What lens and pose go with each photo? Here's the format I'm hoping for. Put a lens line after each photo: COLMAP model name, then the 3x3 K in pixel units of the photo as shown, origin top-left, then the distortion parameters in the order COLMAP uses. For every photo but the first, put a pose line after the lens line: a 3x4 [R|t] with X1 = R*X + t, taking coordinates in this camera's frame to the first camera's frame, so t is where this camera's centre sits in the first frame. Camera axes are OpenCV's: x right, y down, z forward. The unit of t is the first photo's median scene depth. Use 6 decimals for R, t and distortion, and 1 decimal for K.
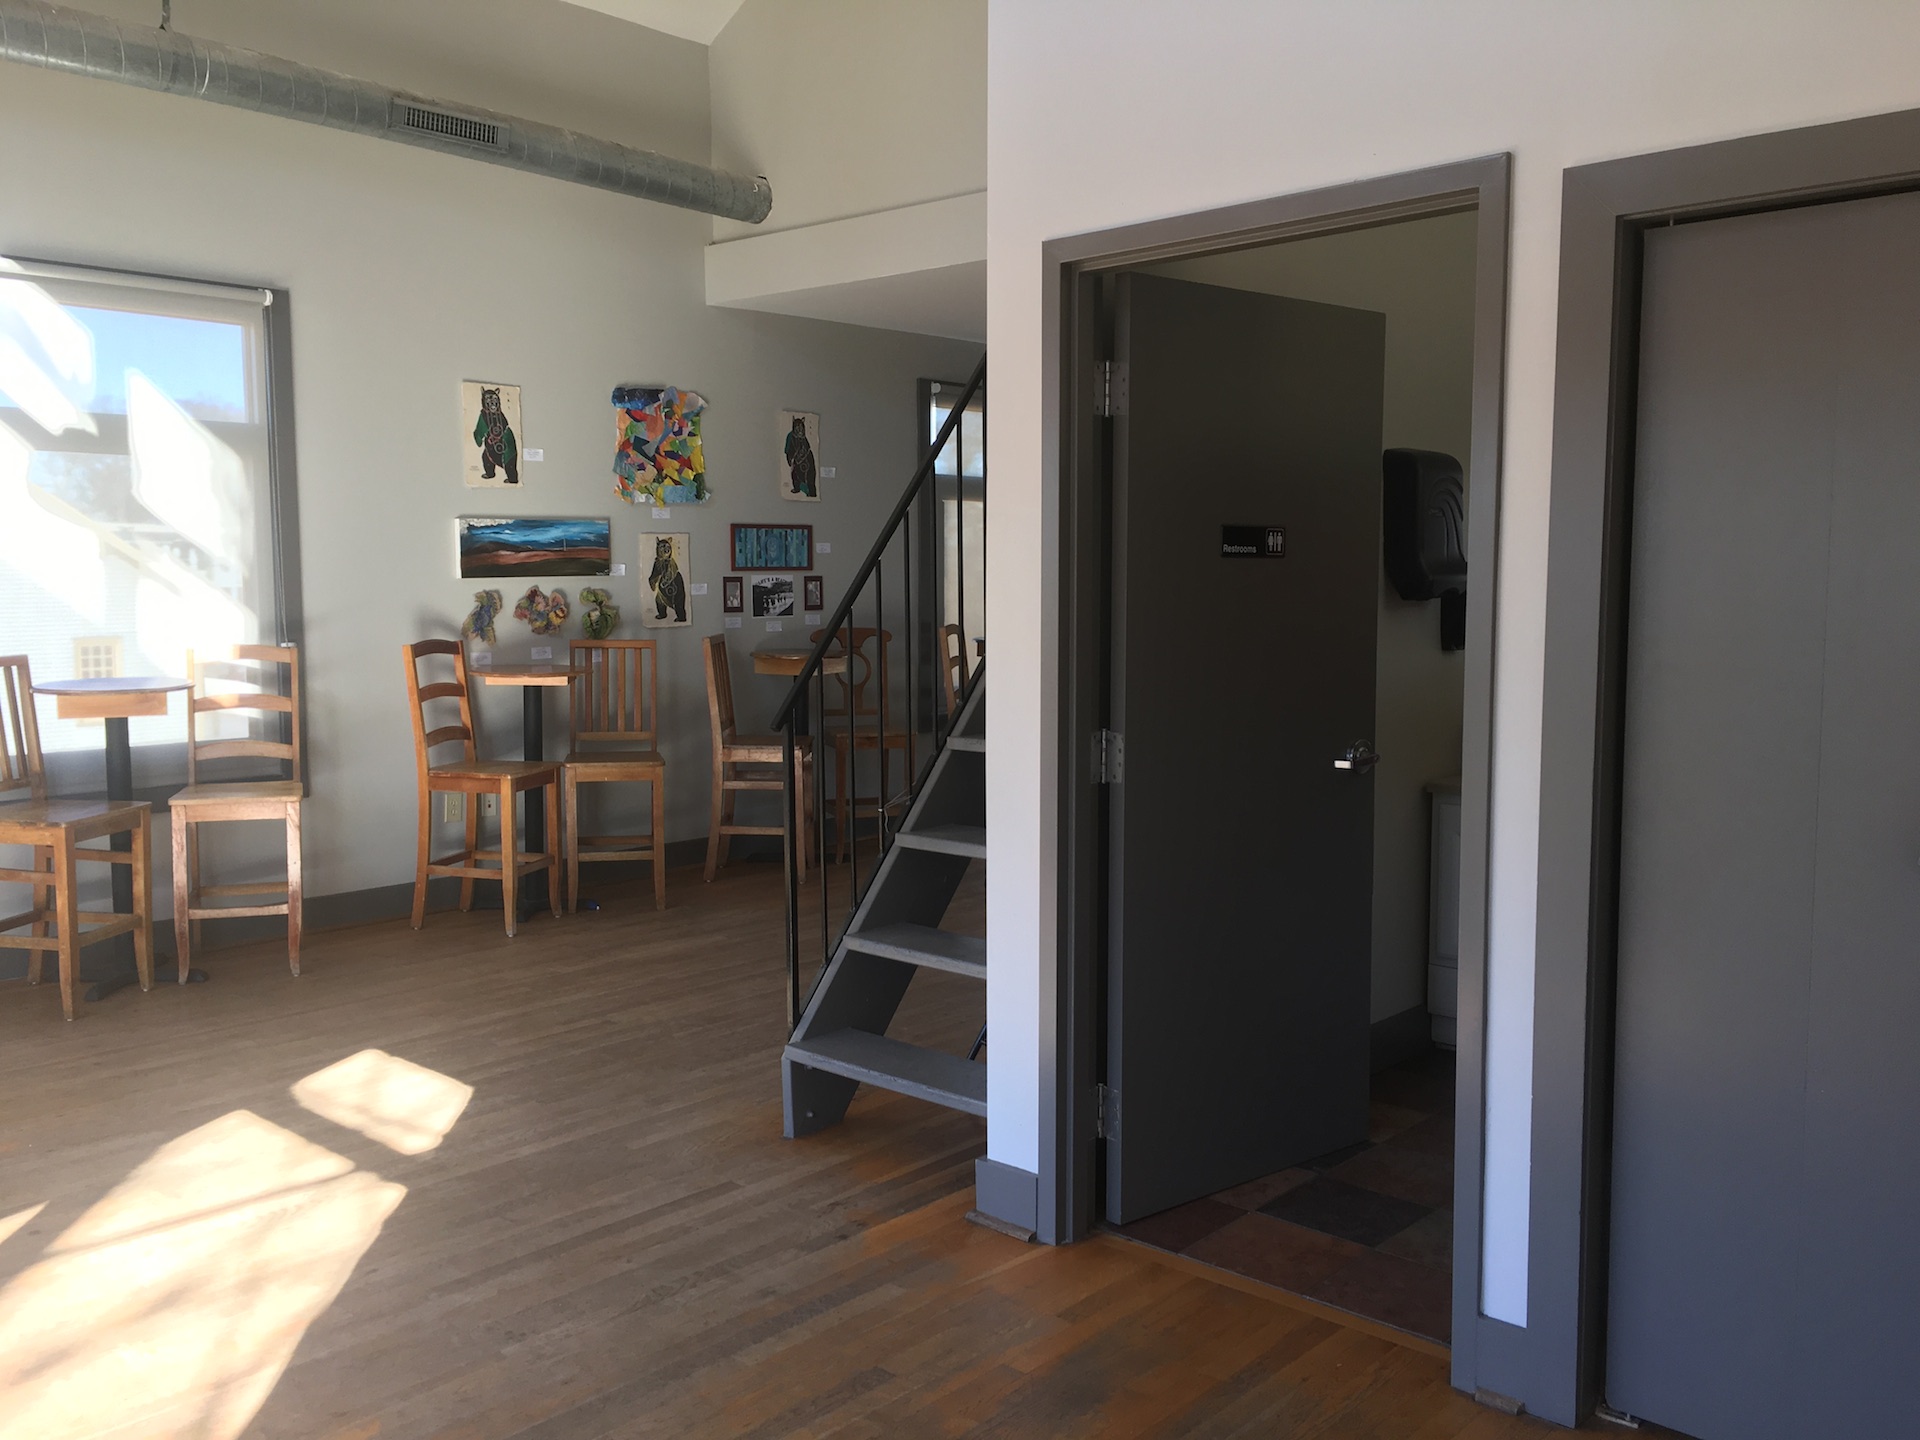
lens RADIAL K [[1640.0, 0, 960.1], [0, 1640.0, 711.2], [0, 0, 1]] dist [0.074728, -0.092515]
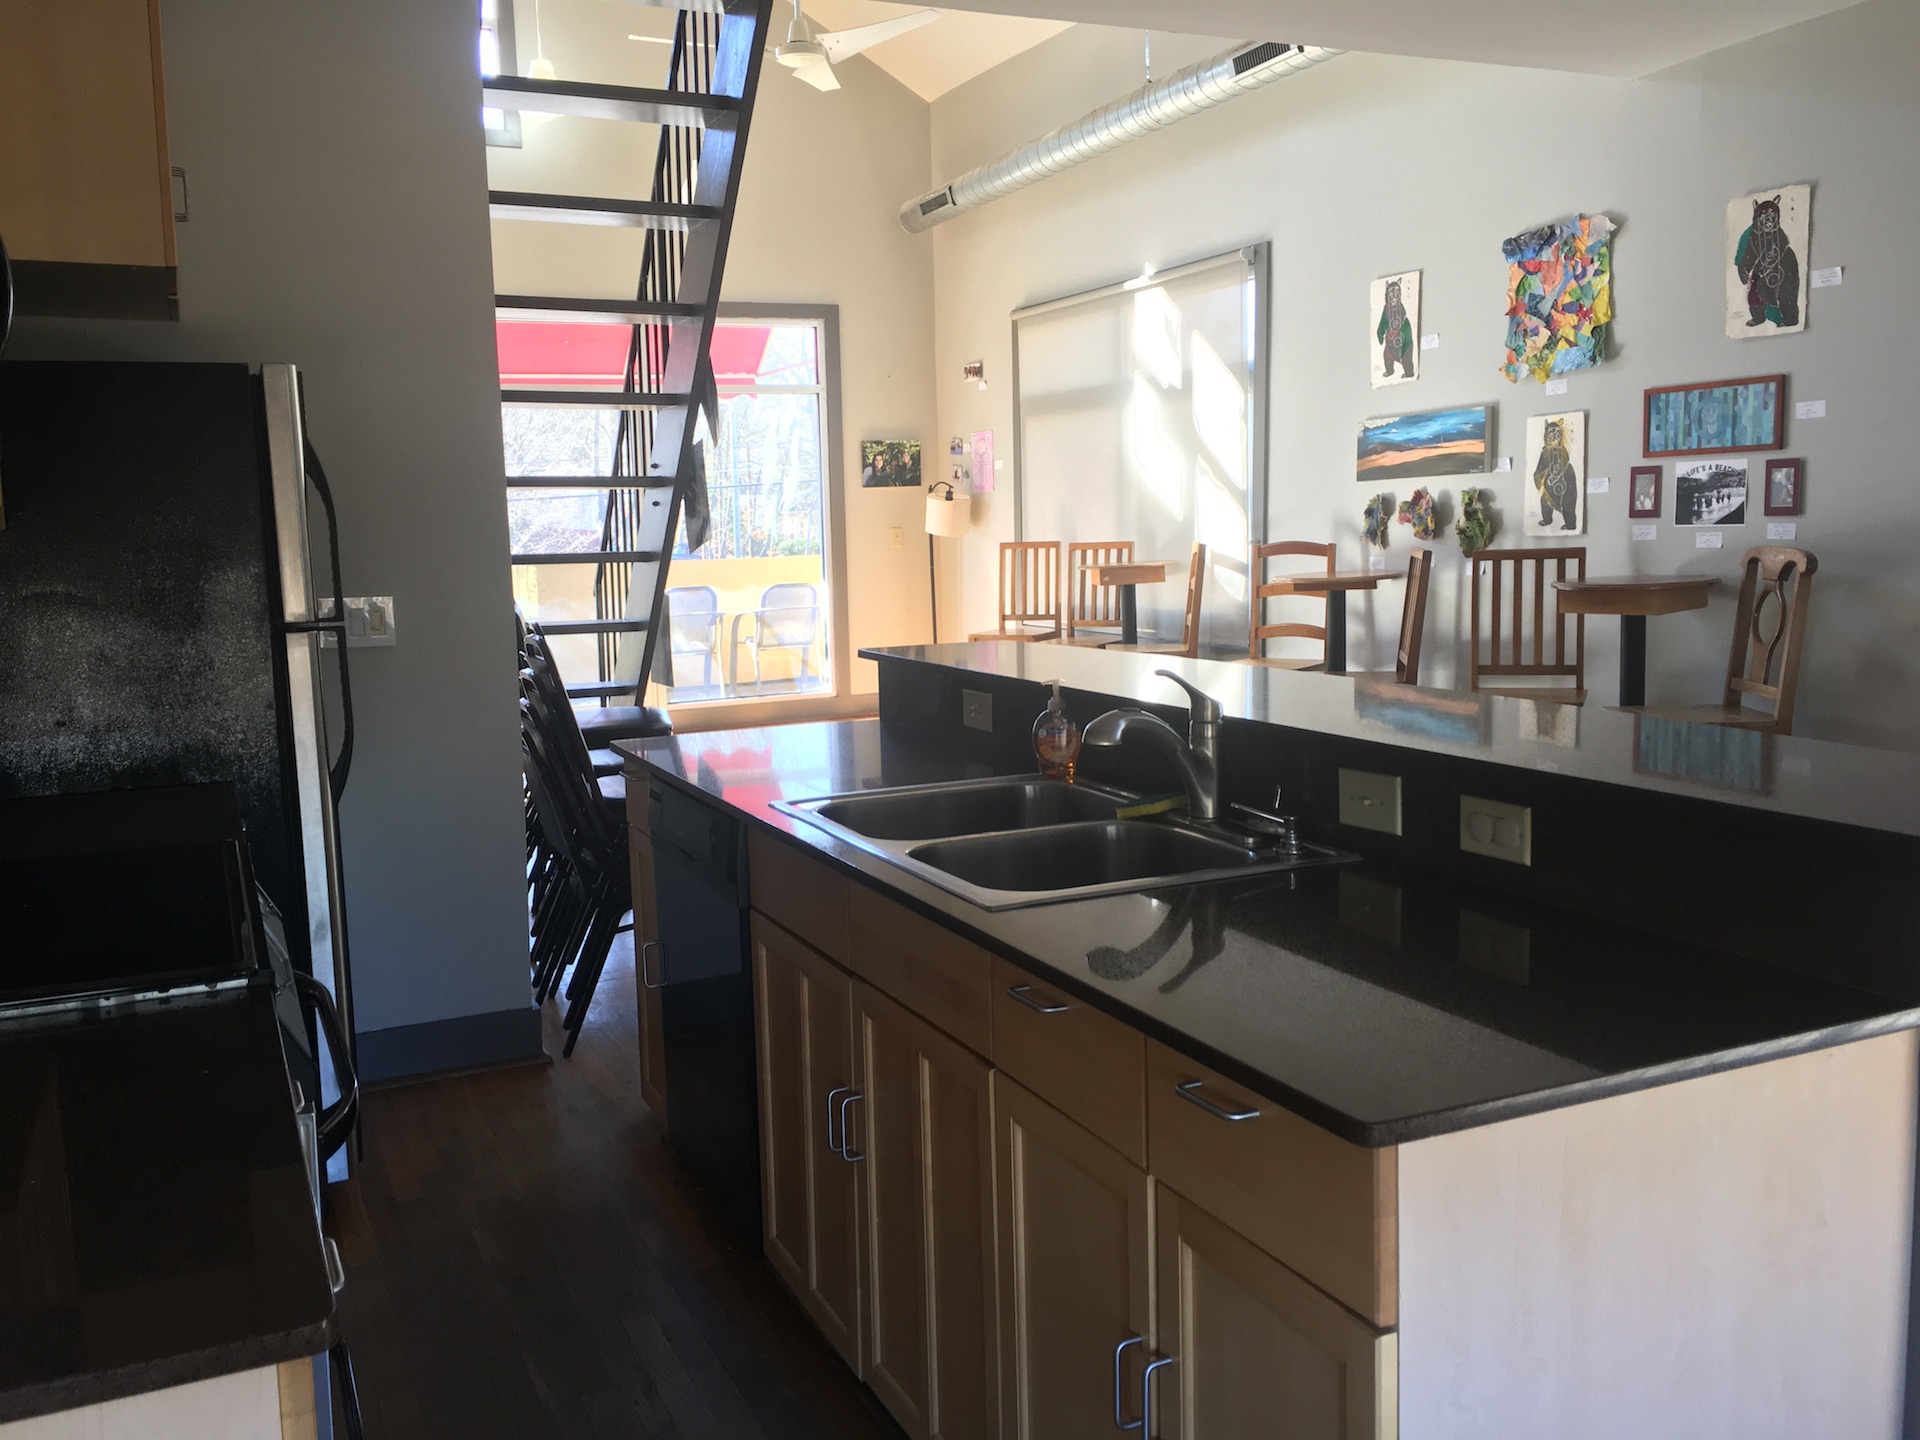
lens RADIAL K [[1640.0, 0, 961.2], [0, 1640.0, 725.1], [0, 0, 1]] dist [0.074728, -0.092515]
pose [[-0.384593, 0.121686, -0.915030, 0.649216], [-0.060779, 0.985784, 0.156642, -0.068356], [0.921083, 0.115858, -0.371730, 1.039737]]
